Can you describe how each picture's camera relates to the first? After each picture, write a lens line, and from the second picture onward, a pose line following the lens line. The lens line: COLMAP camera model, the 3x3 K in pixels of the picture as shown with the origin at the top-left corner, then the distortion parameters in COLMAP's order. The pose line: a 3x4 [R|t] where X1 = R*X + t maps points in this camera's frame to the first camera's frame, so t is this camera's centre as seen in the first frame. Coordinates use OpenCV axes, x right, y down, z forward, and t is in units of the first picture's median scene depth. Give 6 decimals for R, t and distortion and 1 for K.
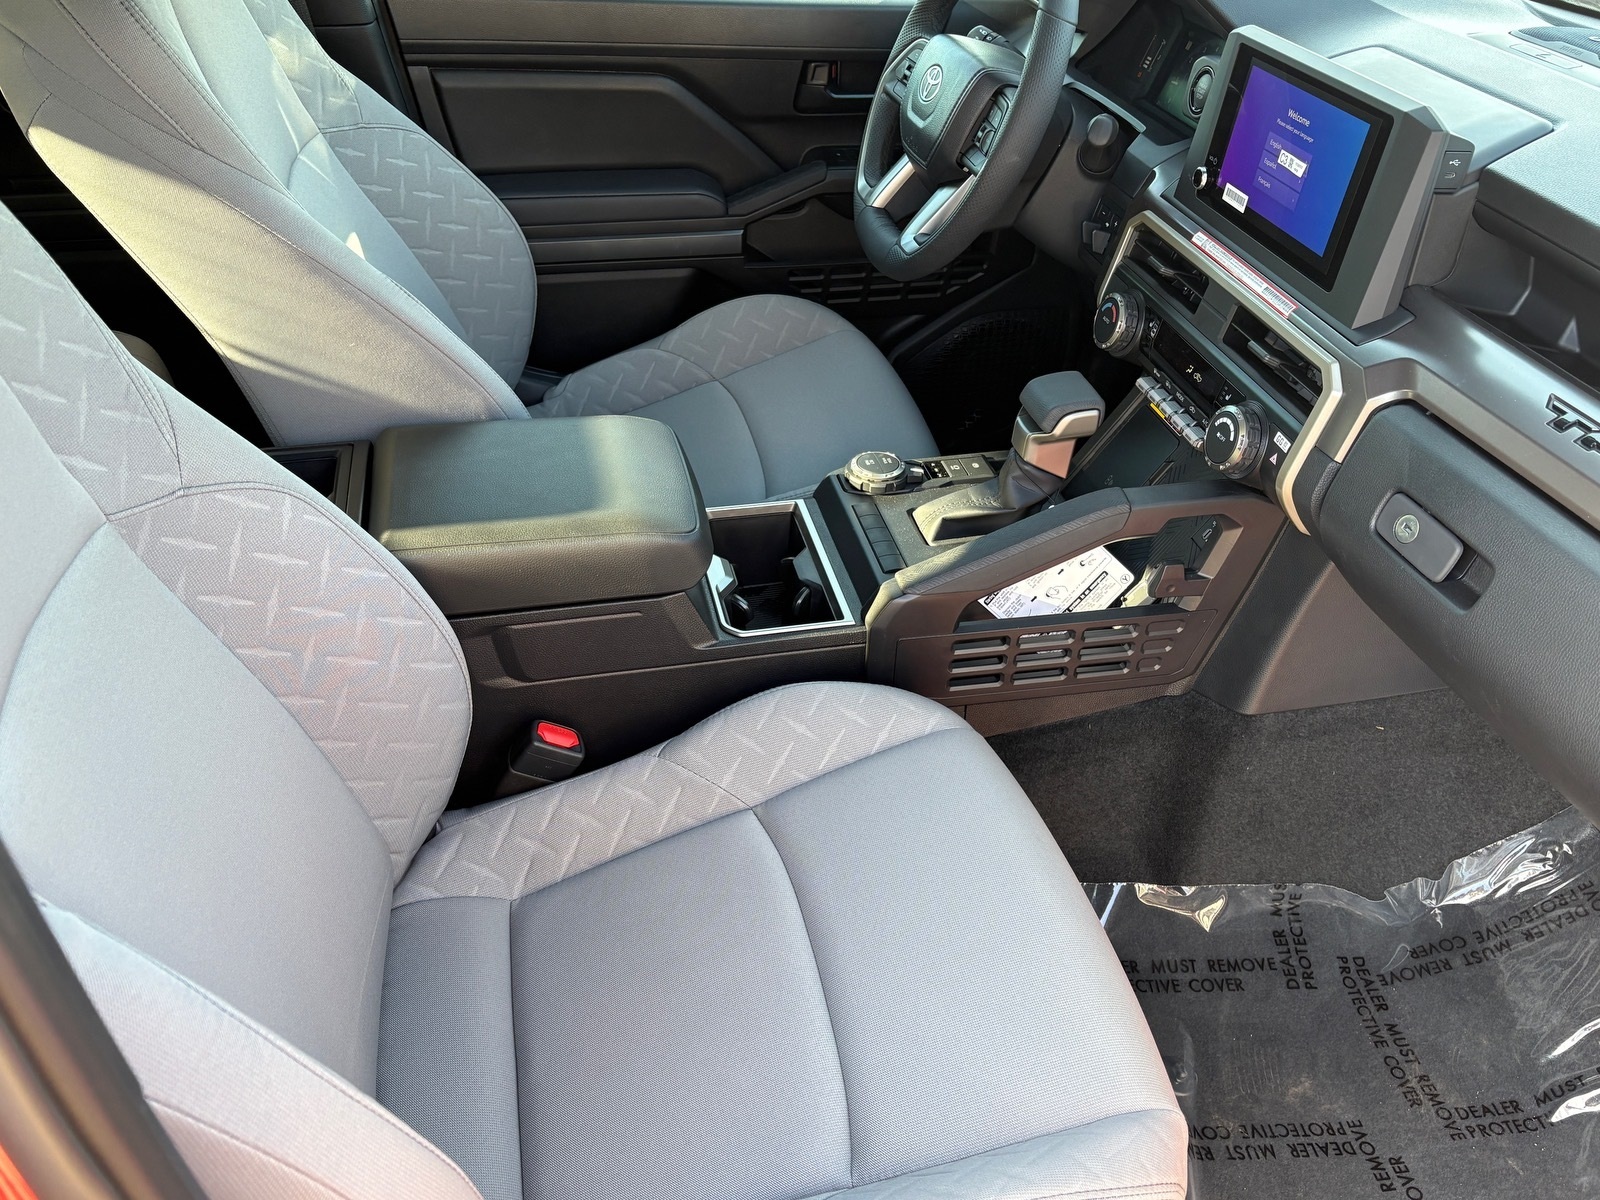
lens RADIAL K [[1329.0, 0, 761.2], [0, 1329.0, 594.4], [0, 0, 1]] dist [-0.007518, 0.001912]
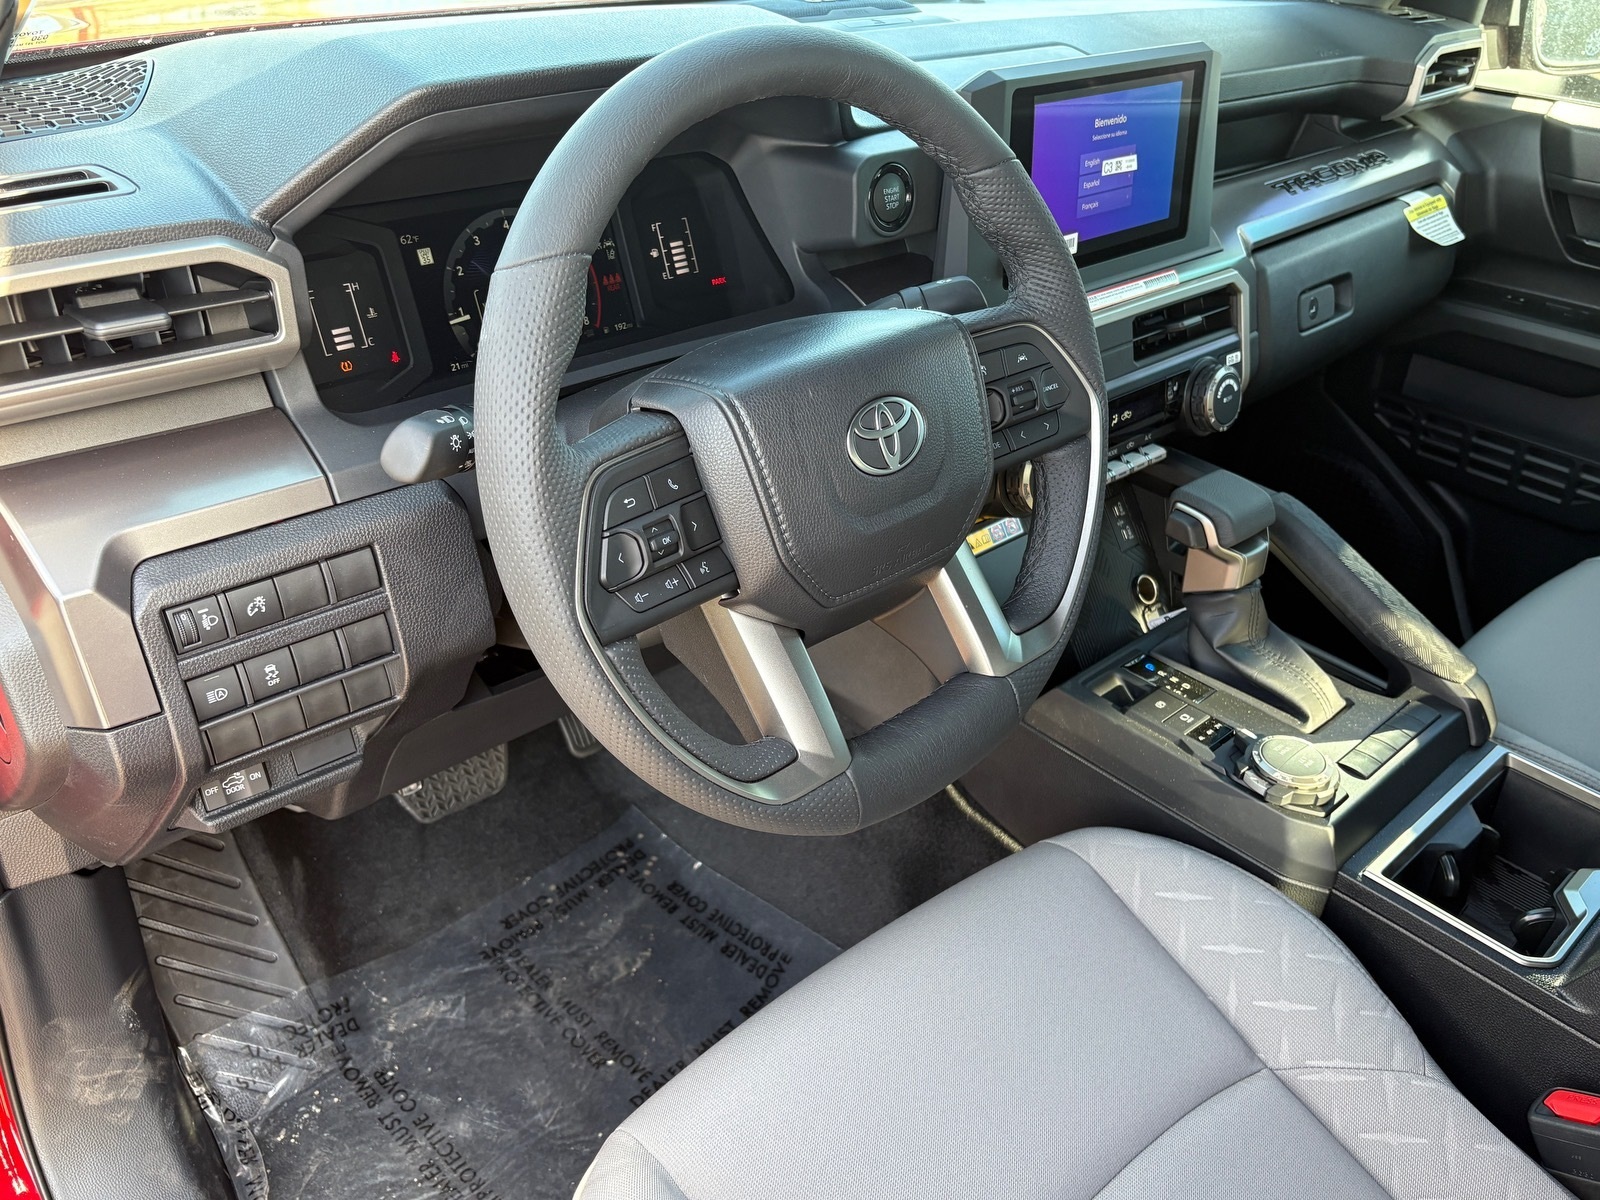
lens RADIAL K [[1310.3, 0, 803.0], [0, 1310.3, 607.8], [0, 0, 1]] dist [0.031796, -0.046730]
pose [[-0.535453, -0.470904, 0.701098, -0.240791], [0.441296, 0.551797, 0.707657, -0.817219], [-0.720103, 0.688309, -0.087653, 1.320738]]
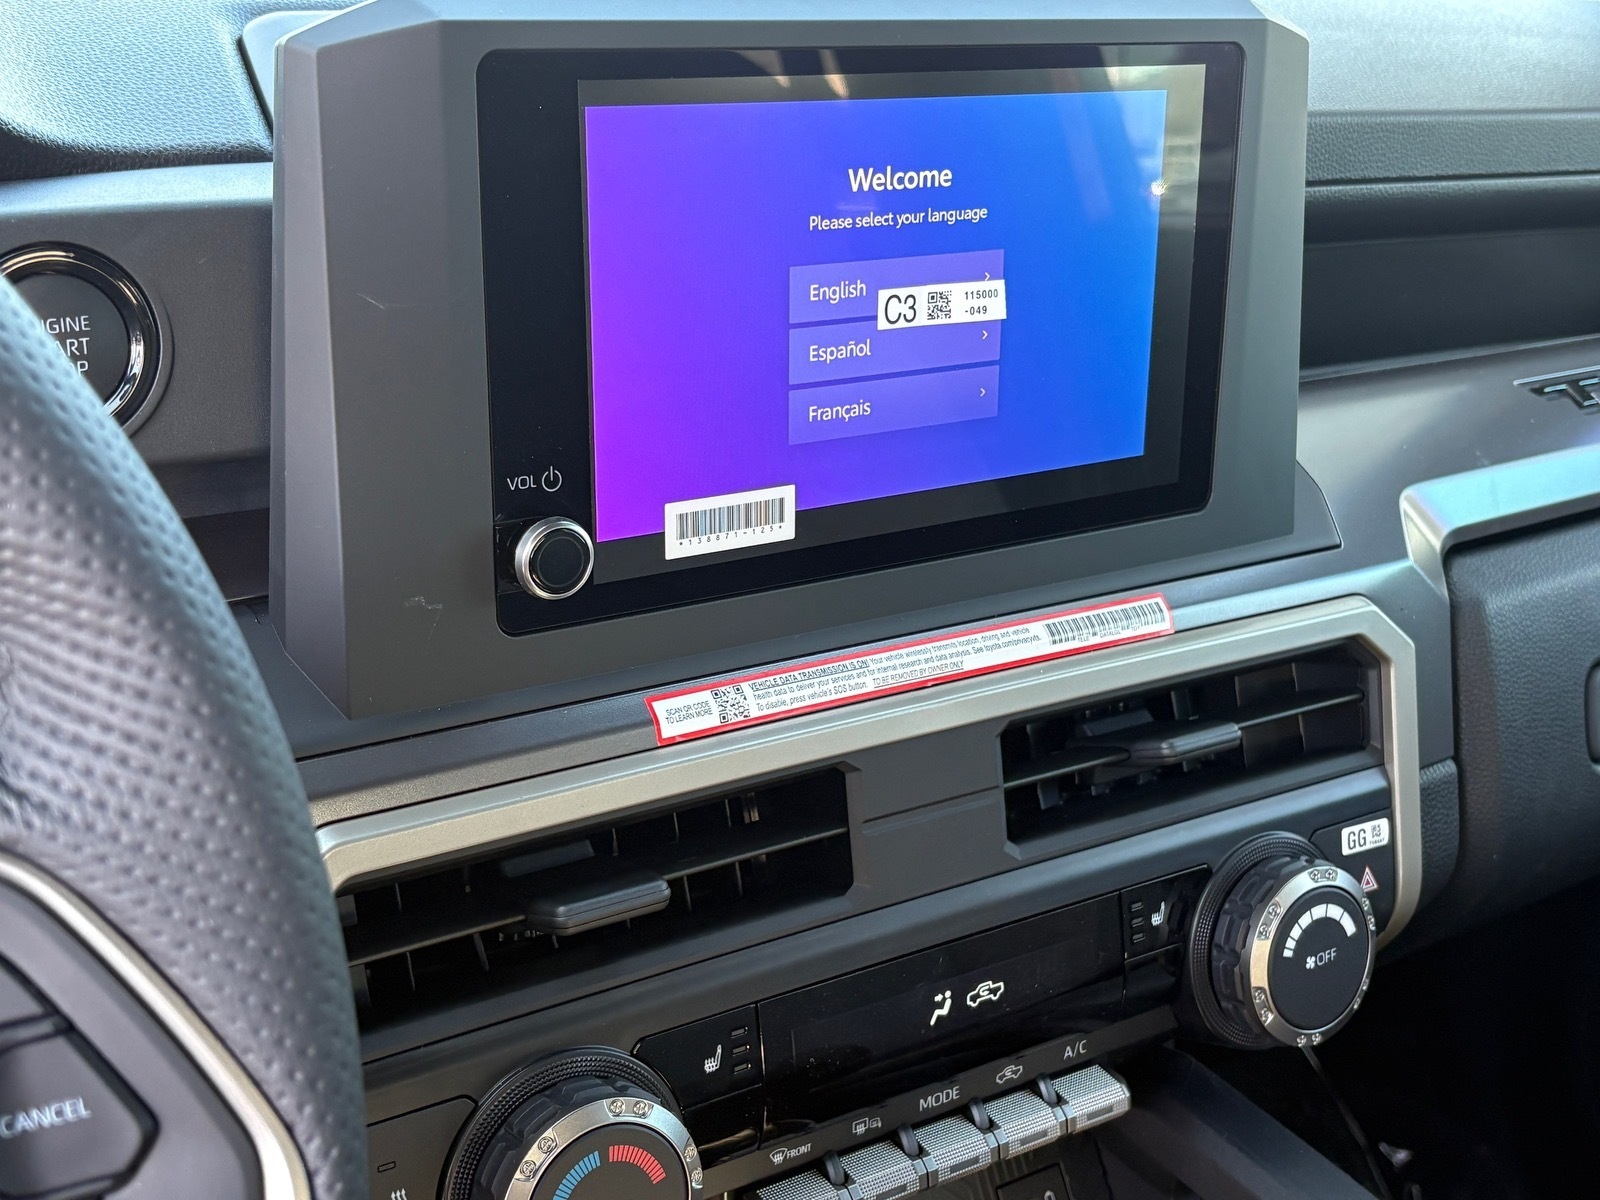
lens RADIAL K [[2021.2, 0, 800.0], [0, 2021.2, 600.0], [0, 0, 1]] dist [0.193830, -0.705179]
pose [[-0.397980, -0.368754, 0.840019, -0.024720], [0.466680, 0.706952, 0.531441, -0.504045], [-0.789824, 0.603523, -0.109263, 1.026072]]
